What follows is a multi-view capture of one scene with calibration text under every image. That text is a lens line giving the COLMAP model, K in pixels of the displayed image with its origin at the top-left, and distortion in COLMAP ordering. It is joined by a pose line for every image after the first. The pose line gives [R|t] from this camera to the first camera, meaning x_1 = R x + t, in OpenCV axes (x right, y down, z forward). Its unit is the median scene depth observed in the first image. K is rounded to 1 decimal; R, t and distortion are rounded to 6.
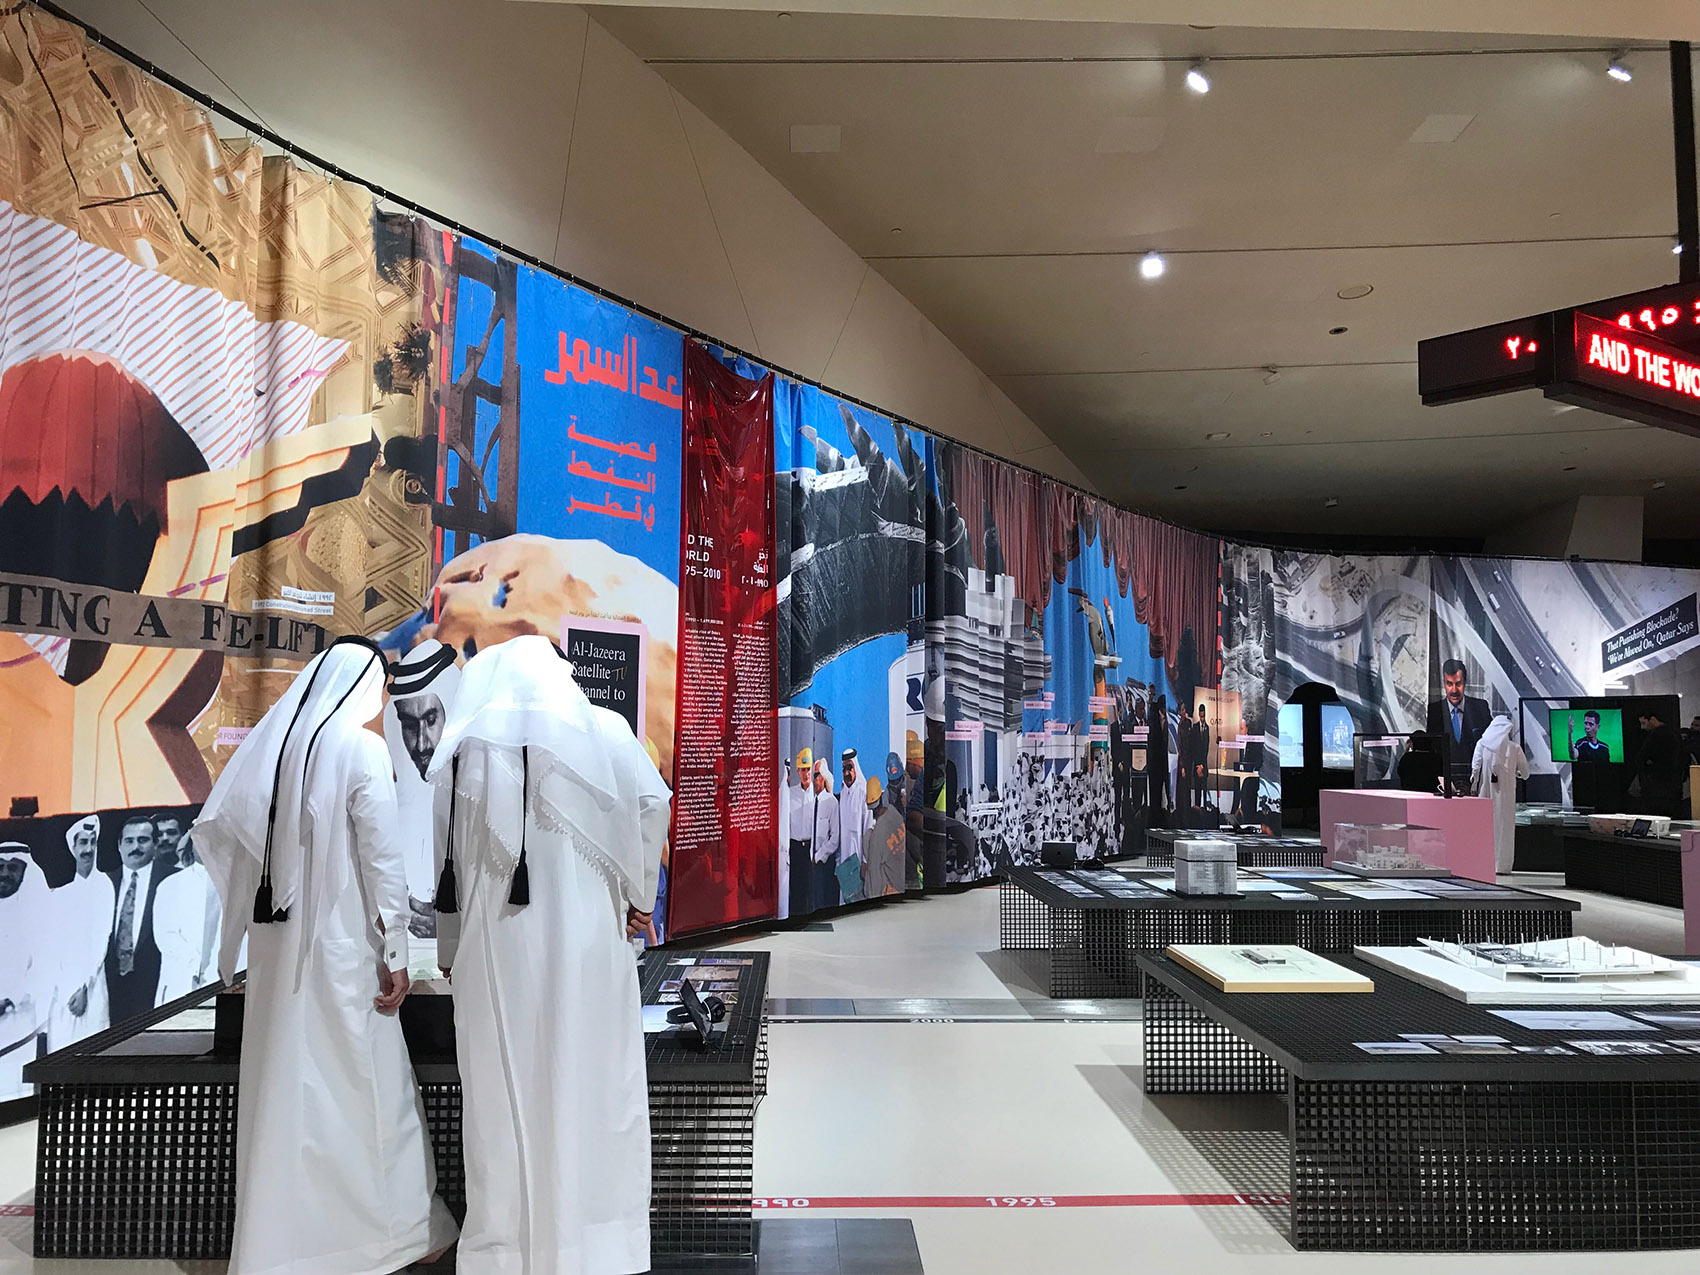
lens RADIAL K [[1394.6, 0, 853.7], [0, 1394.6, 632.2], [0, 0, 1]] dist [0.030140, -0.027227]
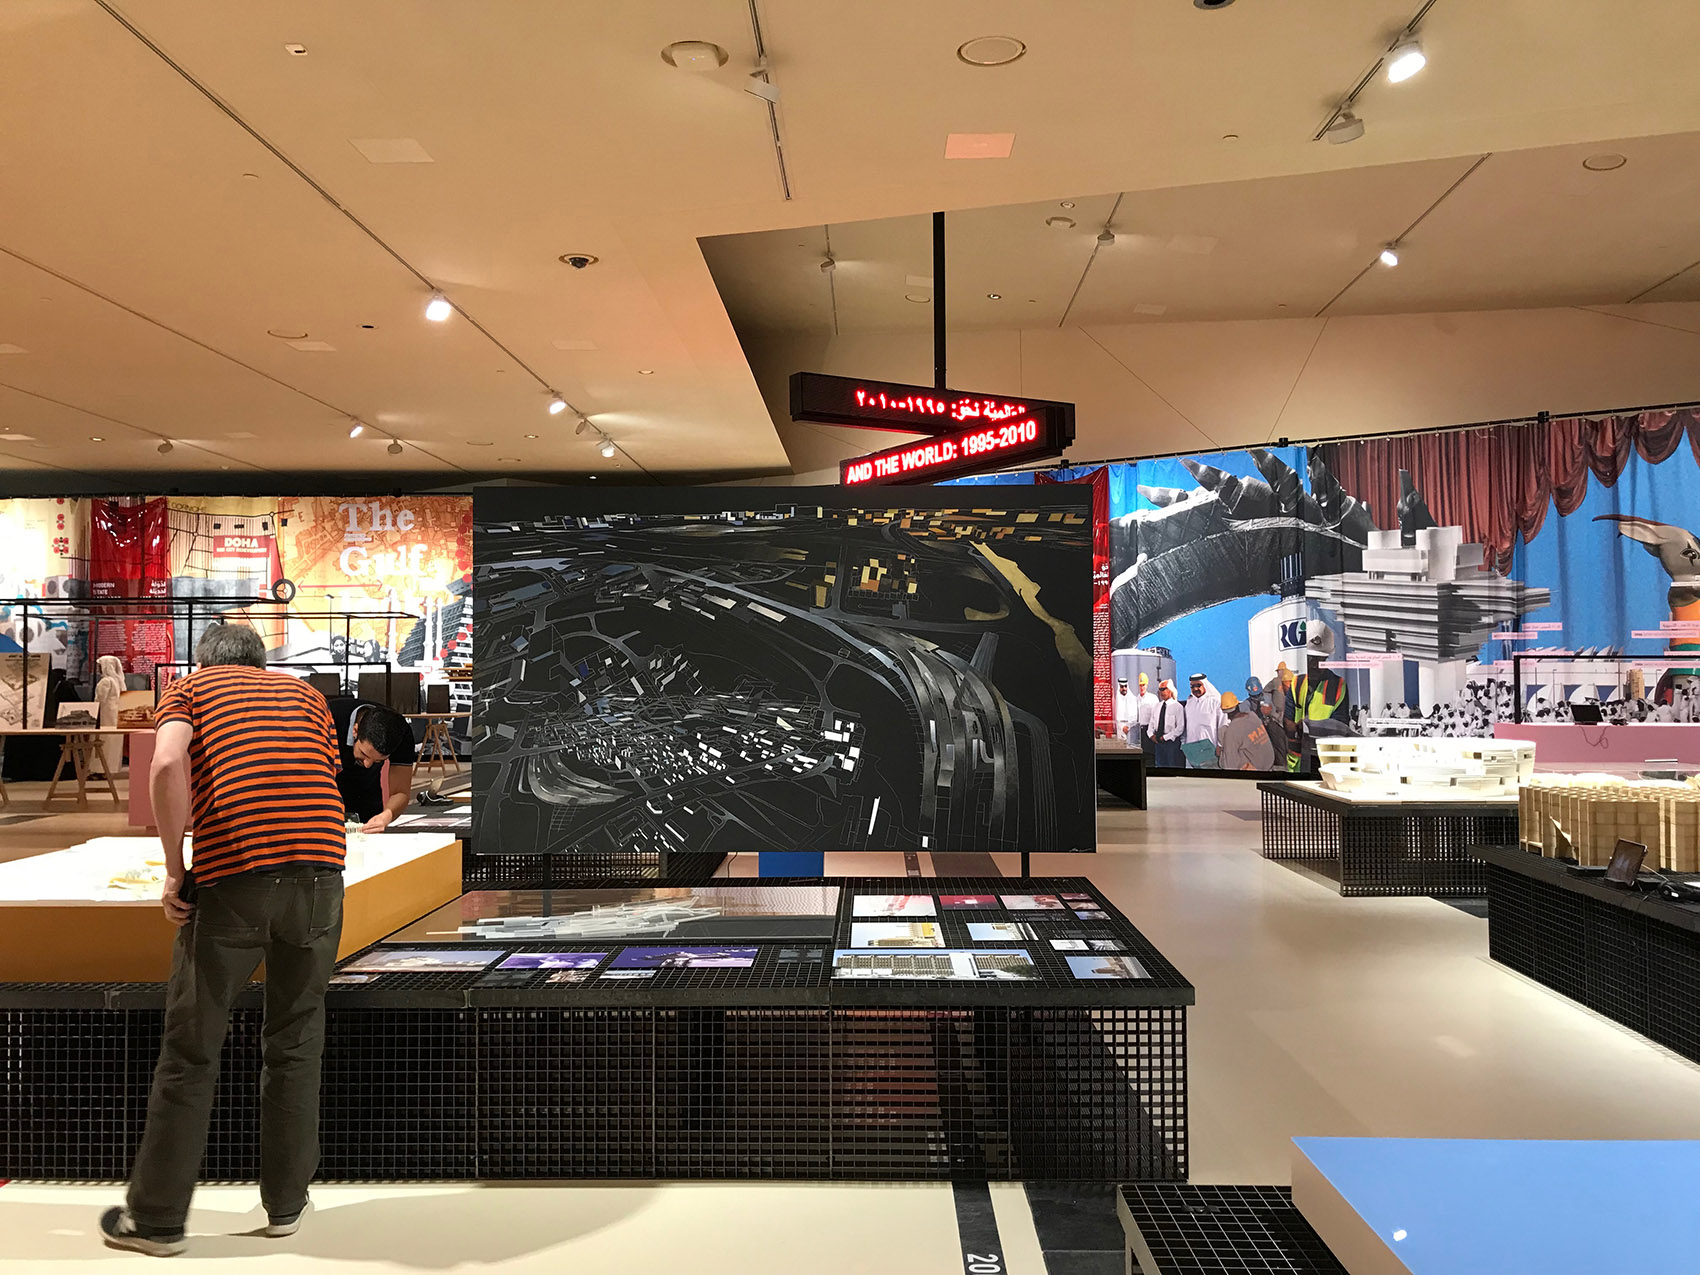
lens RADIAL K [[1394.6, 0, 848.2], [0, 1394.6, 635.6], [0, 0, 1]] dist [0.030140, -0.027227]
pose [[-0.056431, -0.023621, -0.998127, 1.517883], [0.079507, 0.996439, -0.028076, 0.050018], [0.995236, -0.080942, -0.054352, 0.650224]]
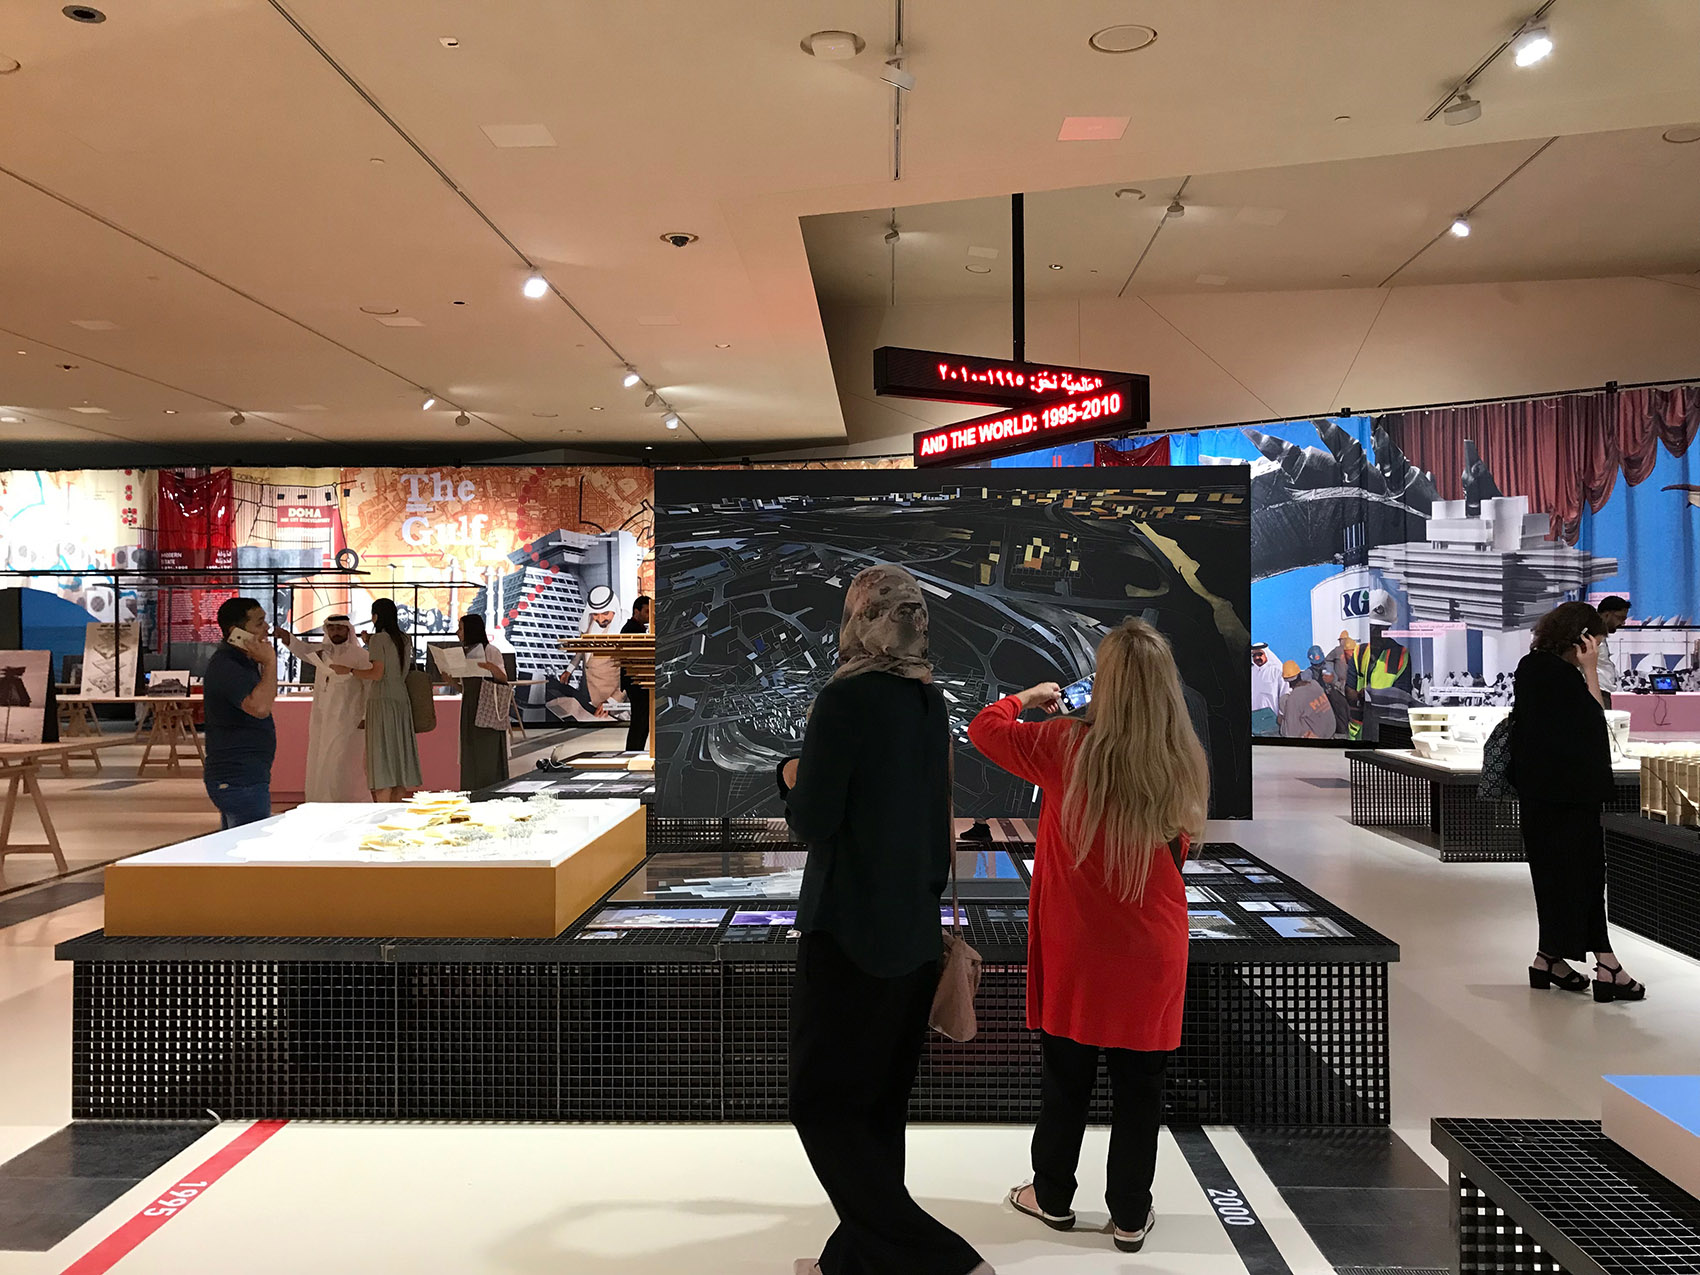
lens RADIAL K [[1394.6, 0, 854.3], [0, 1394.6, 631.0], [0, 0, 1]] dist [0.030140, -0.027227]
pose [[-0.069789, -0.003275, -0.997556, 1.539058], [0.079564, 0.996791, -0.008839, 0.044408], [0.994384, -0.079986, -0.069304, 0.609049]]
